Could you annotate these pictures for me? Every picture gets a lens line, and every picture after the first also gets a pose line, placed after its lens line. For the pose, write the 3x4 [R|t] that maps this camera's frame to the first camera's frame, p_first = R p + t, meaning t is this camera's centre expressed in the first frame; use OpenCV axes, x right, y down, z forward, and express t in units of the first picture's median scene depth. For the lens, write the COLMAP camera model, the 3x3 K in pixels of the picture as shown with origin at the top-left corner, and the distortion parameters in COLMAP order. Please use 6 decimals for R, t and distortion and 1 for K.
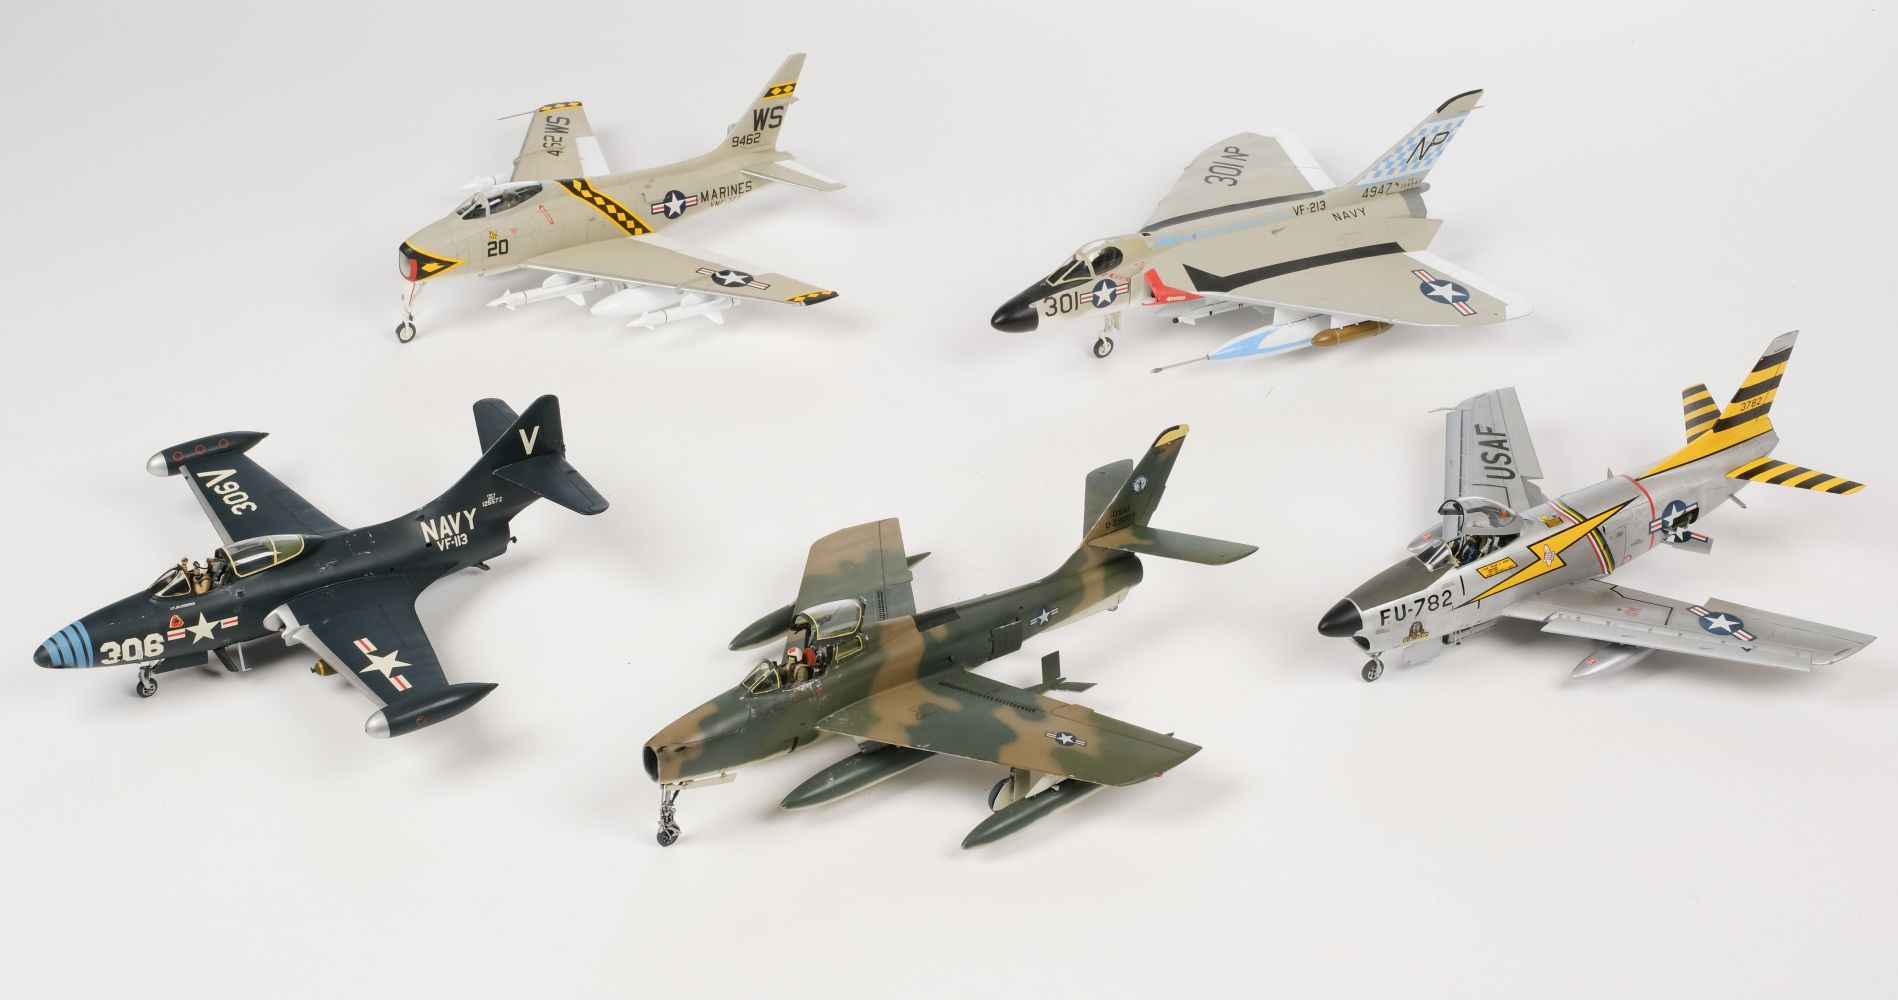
lens RADIAL K [[3066.8, 0, 935.1], [0, 3066.8, 496.3], [0, 0, 1]] dist [-0.034137, 0.000000]
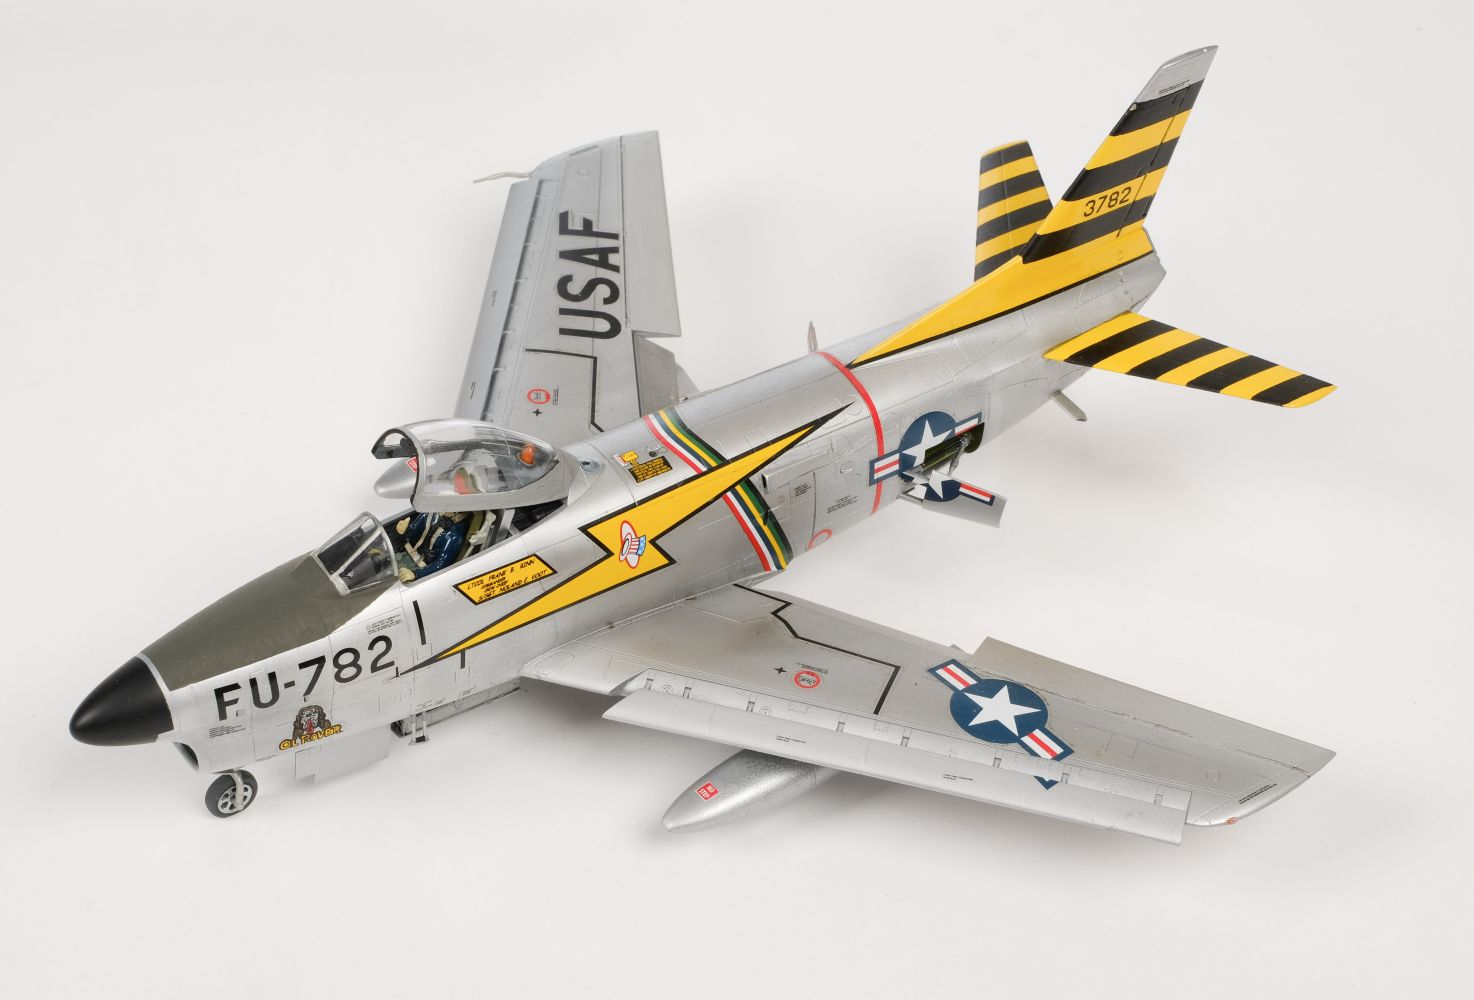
lens RADIAL K [[2648.8, 0, 741.2], [0, 2648.8, 505.7], [0, 0, 1]] dist [0.007320, 0.000000]
pose [[0.997465, 0.015993, 0.069335, 0.184264], [-0.027289, 0.985886, 0.165182, -0.049962], [-0.065715, -0.166655, 0.983823, 0.599745]]
